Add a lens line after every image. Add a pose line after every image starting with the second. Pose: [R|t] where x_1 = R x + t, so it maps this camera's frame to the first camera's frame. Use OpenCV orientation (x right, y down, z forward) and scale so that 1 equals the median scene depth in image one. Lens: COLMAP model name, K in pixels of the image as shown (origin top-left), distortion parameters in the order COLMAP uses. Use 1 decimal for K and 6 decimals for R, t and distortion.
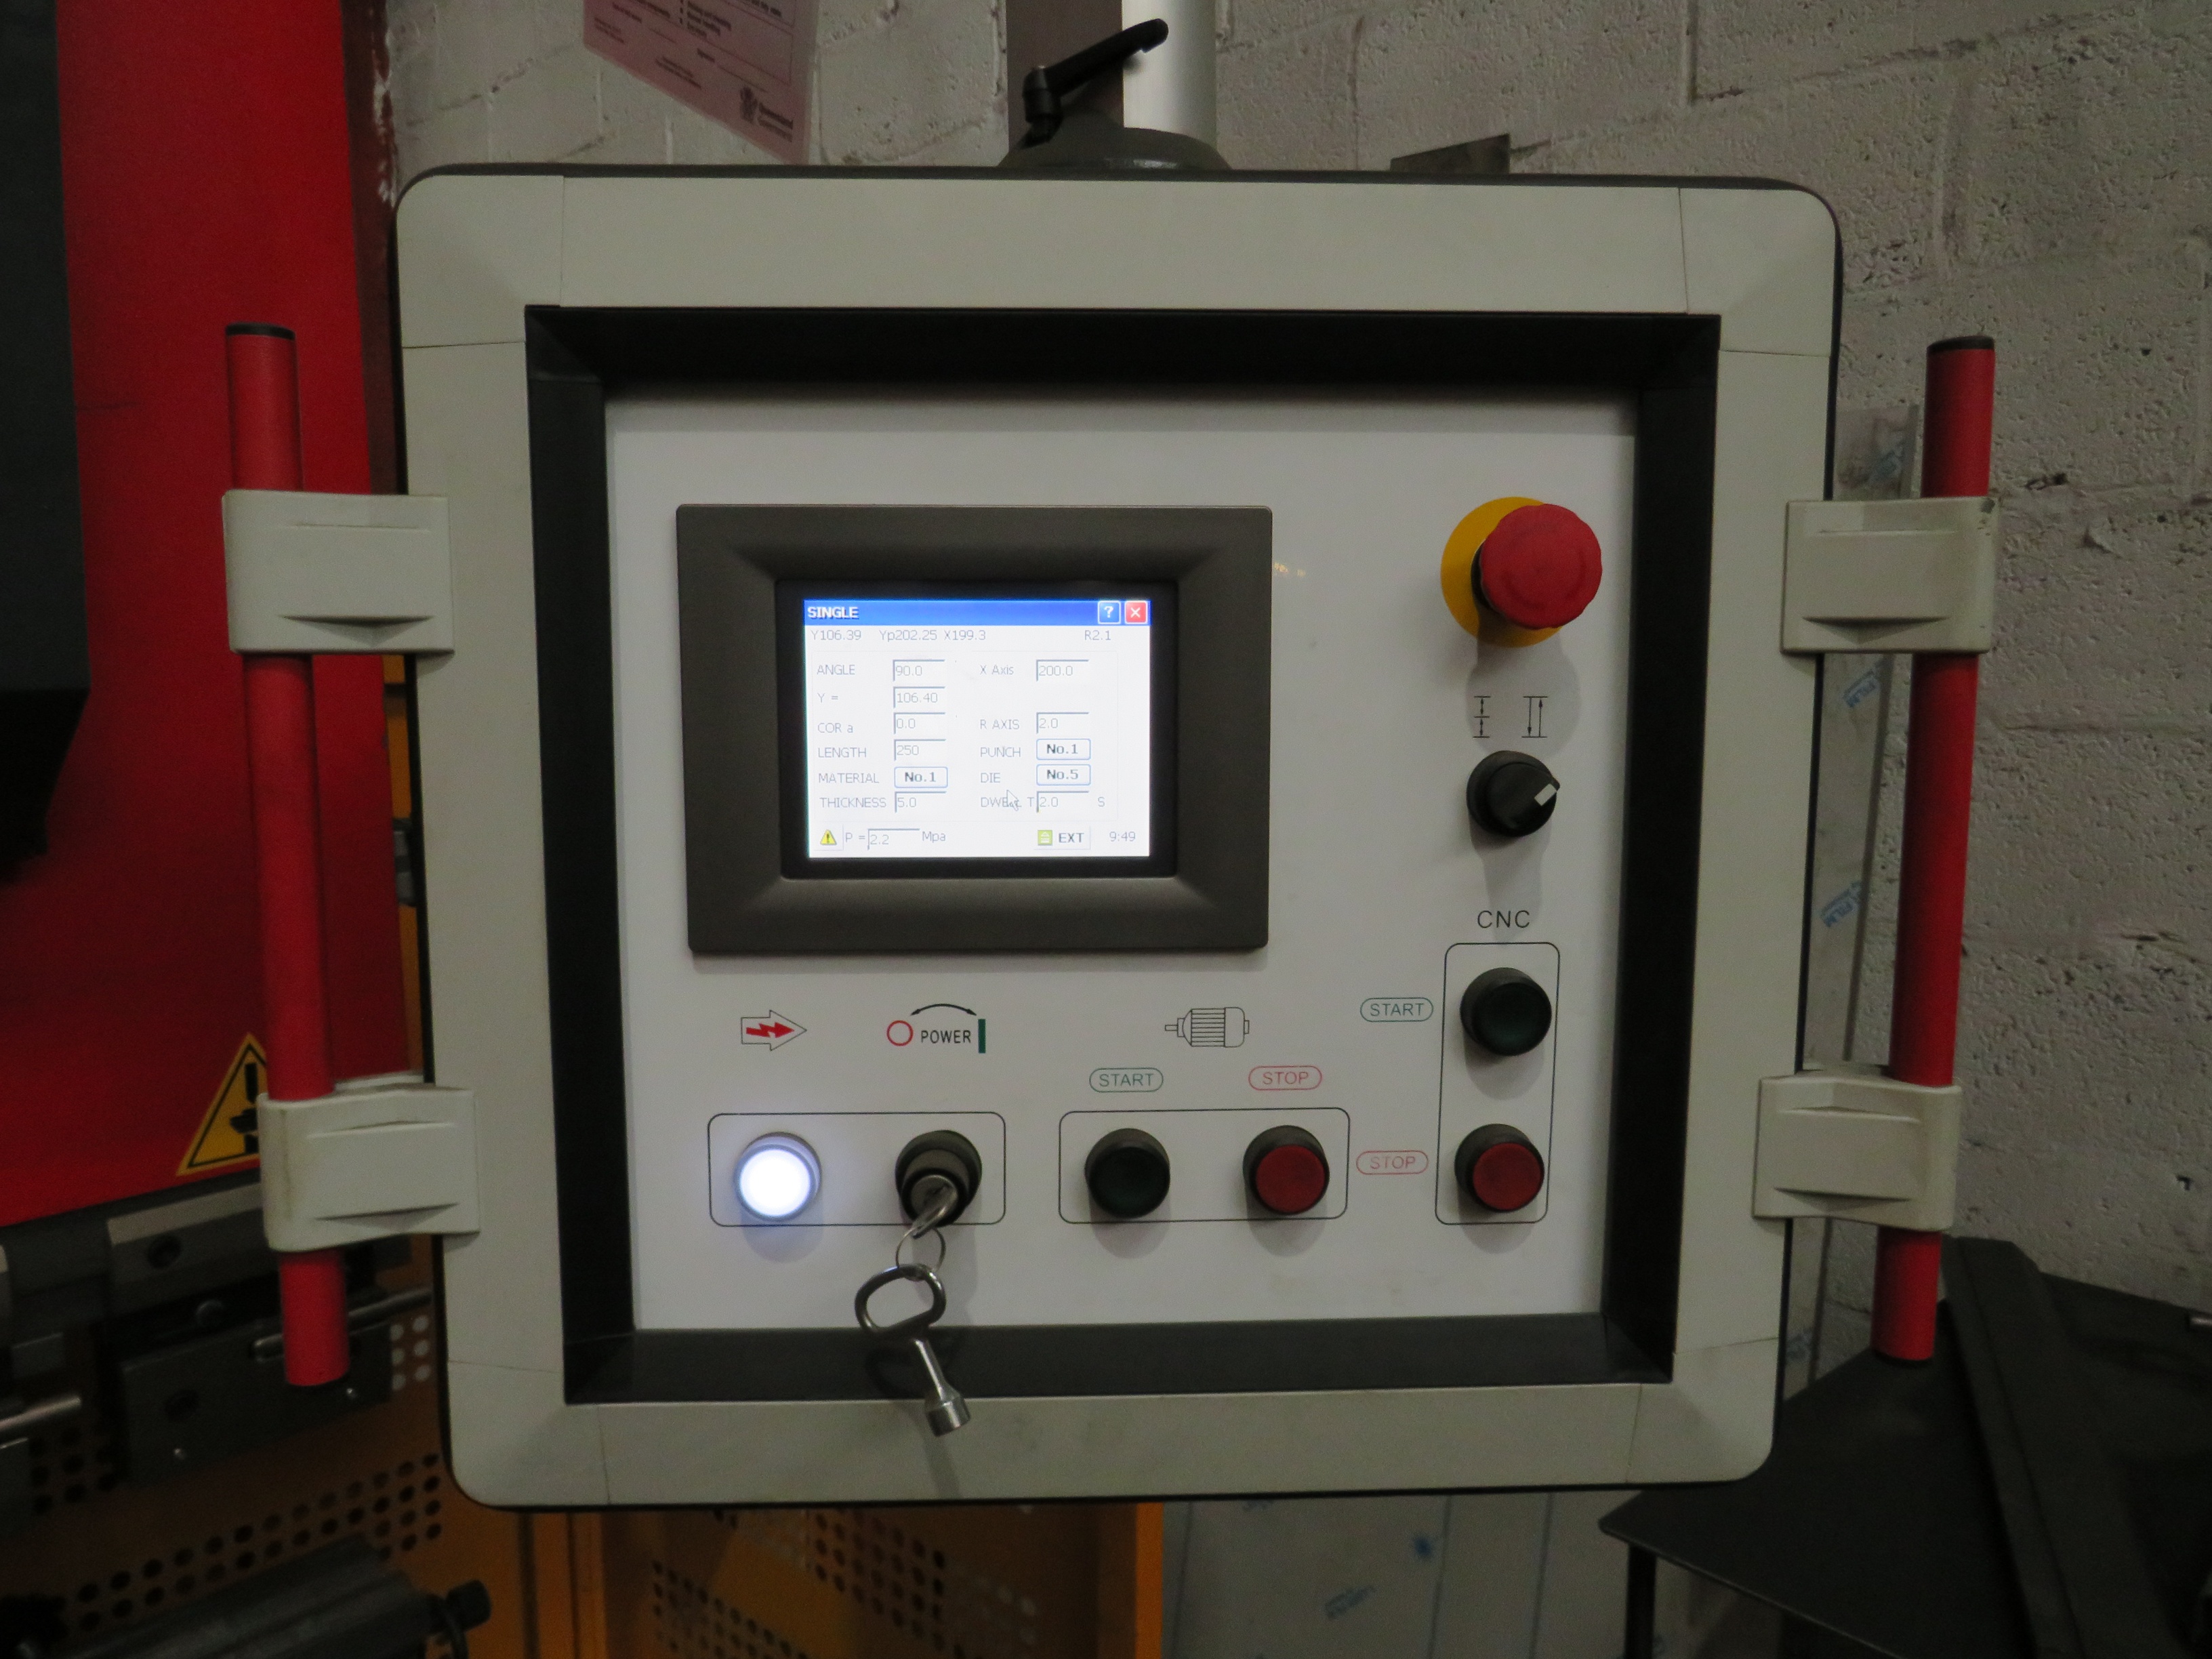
lens RADIAL K [[1567.5, 0, 1106.1], [0, 1567.5, 827.3], [0, 0, 1]] dist [-0.024736, 0.001818]
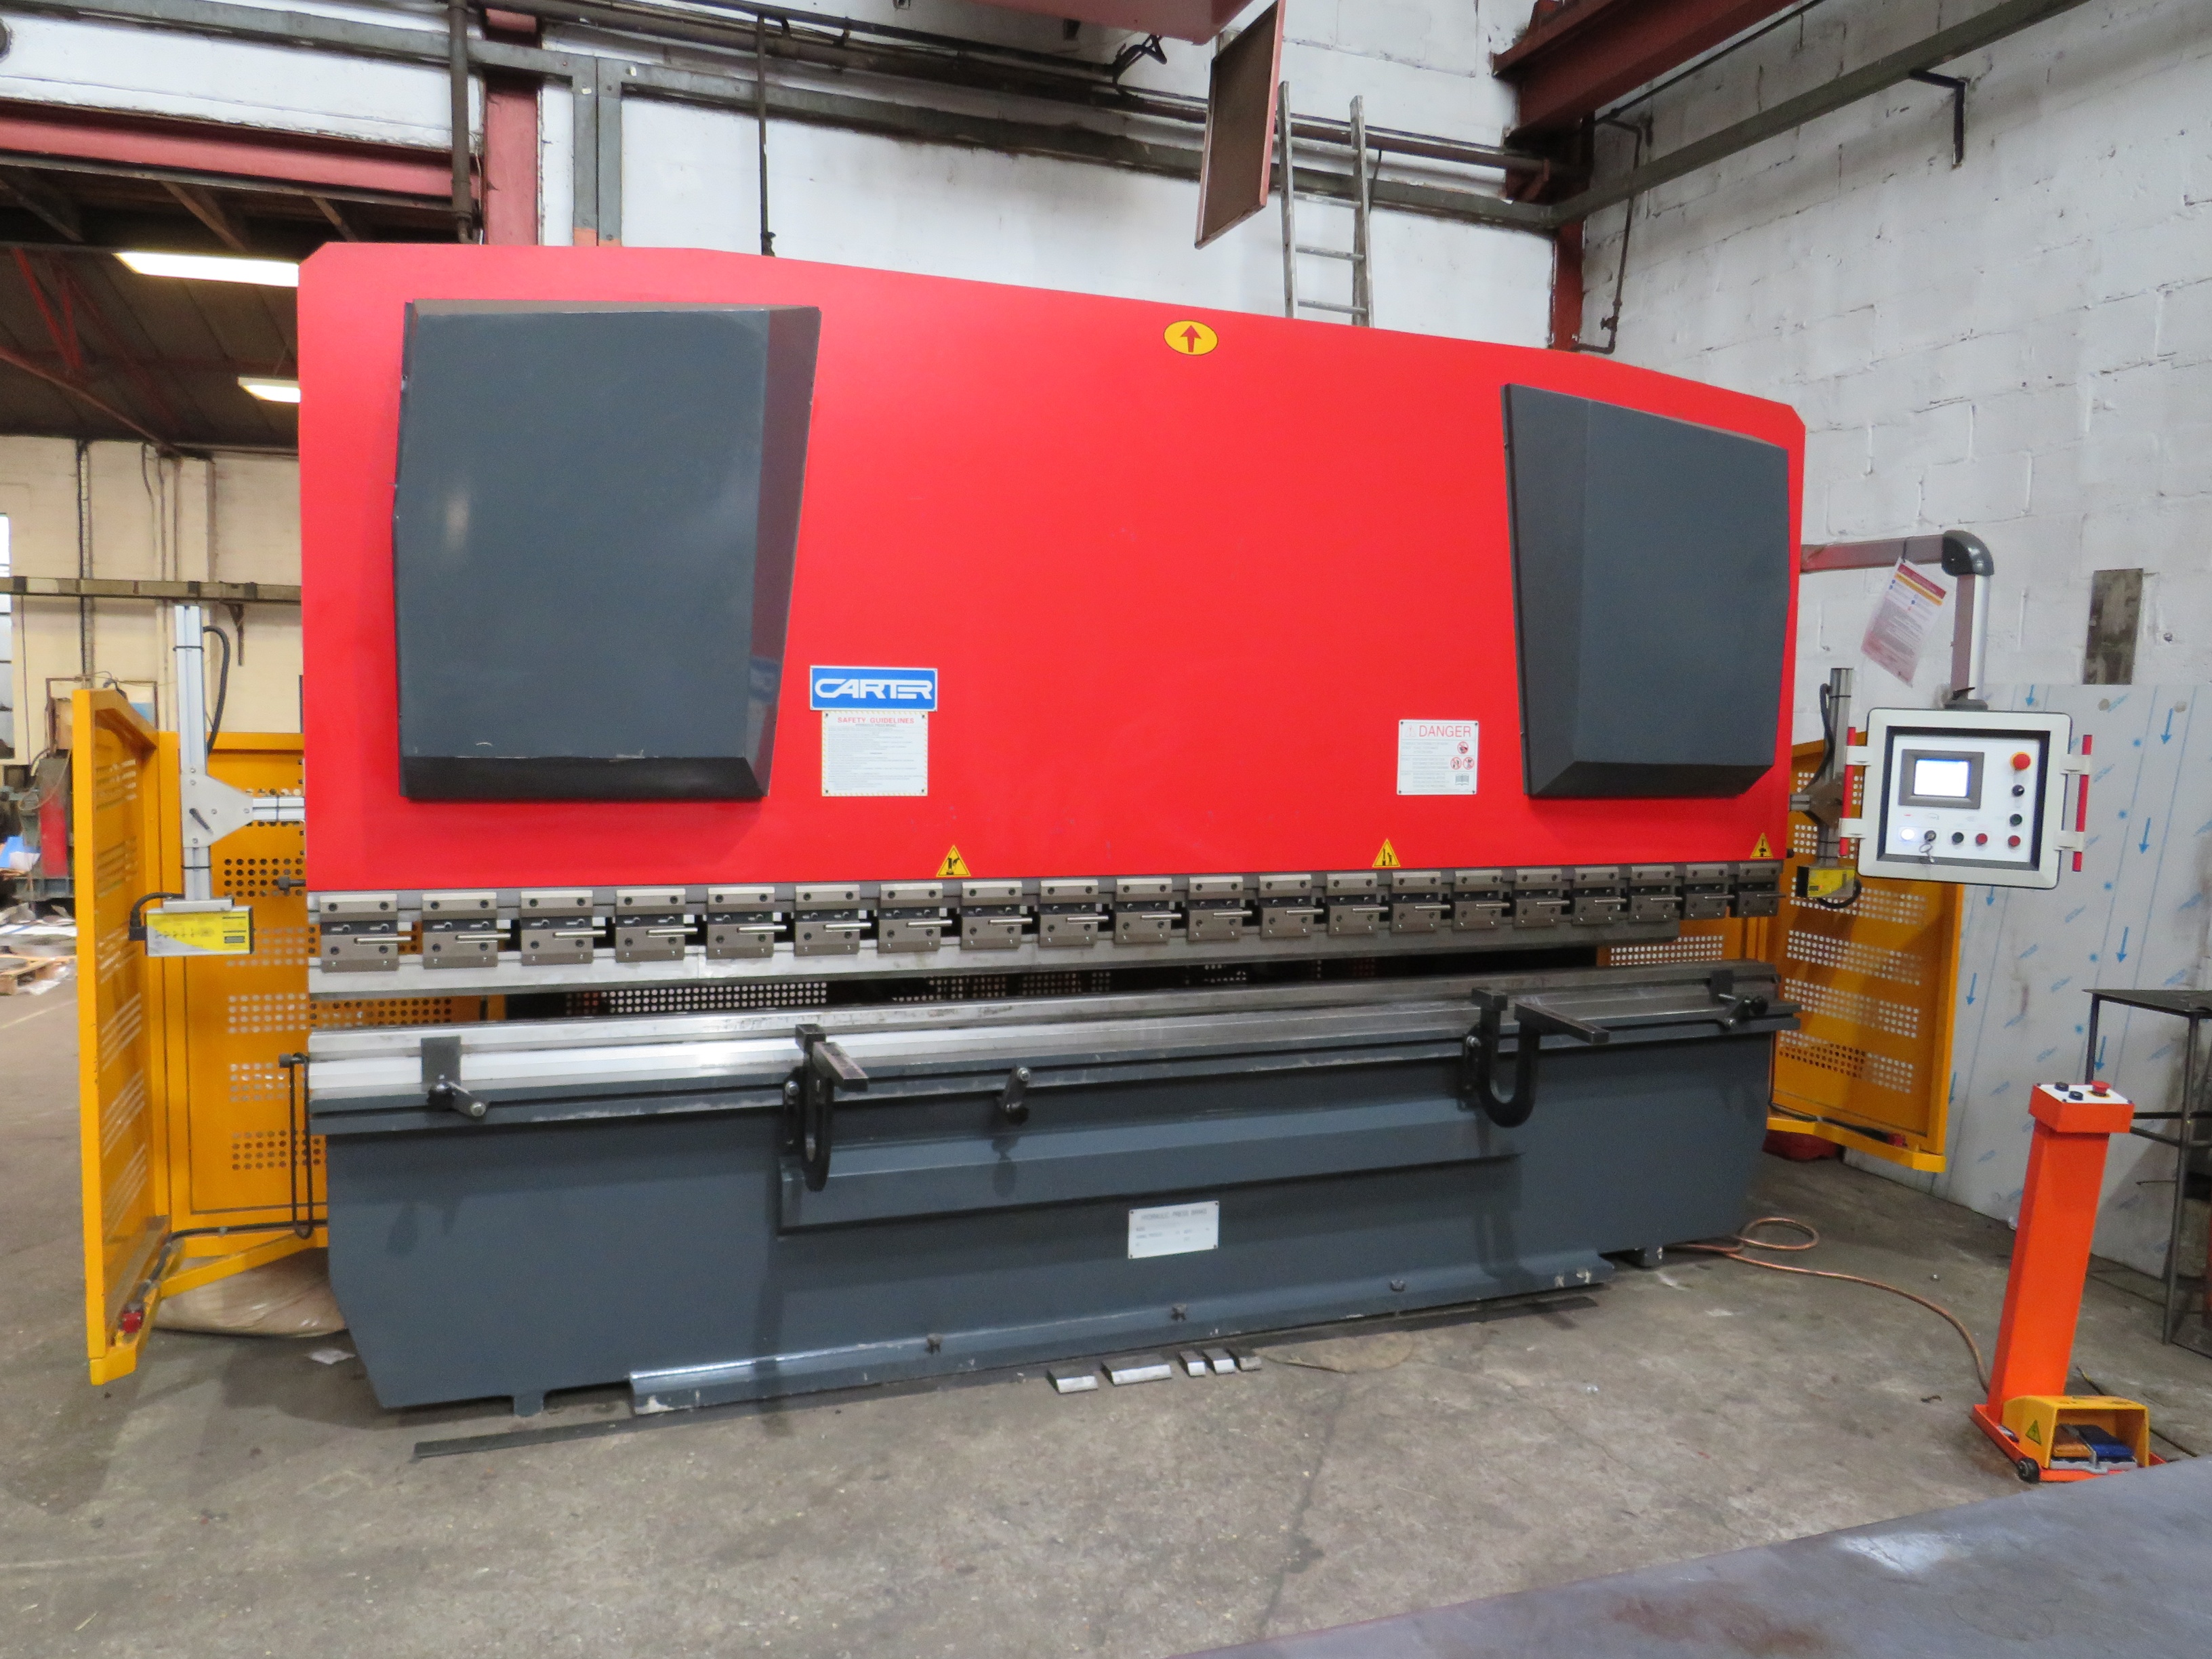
lens RADIAL K [[1567.5, 0, 1102.0], [0, 1567.5, 833.3], [0, 0, 1]] dist [-0.024736, 0.001818]
pose [[0.881109, 0.065509, -0.468353, -0.113570], [-0.085018, 0.996166, -0.020610, 0.714102], [0.465208, 0.057978, 0.883301, -7.656946]]
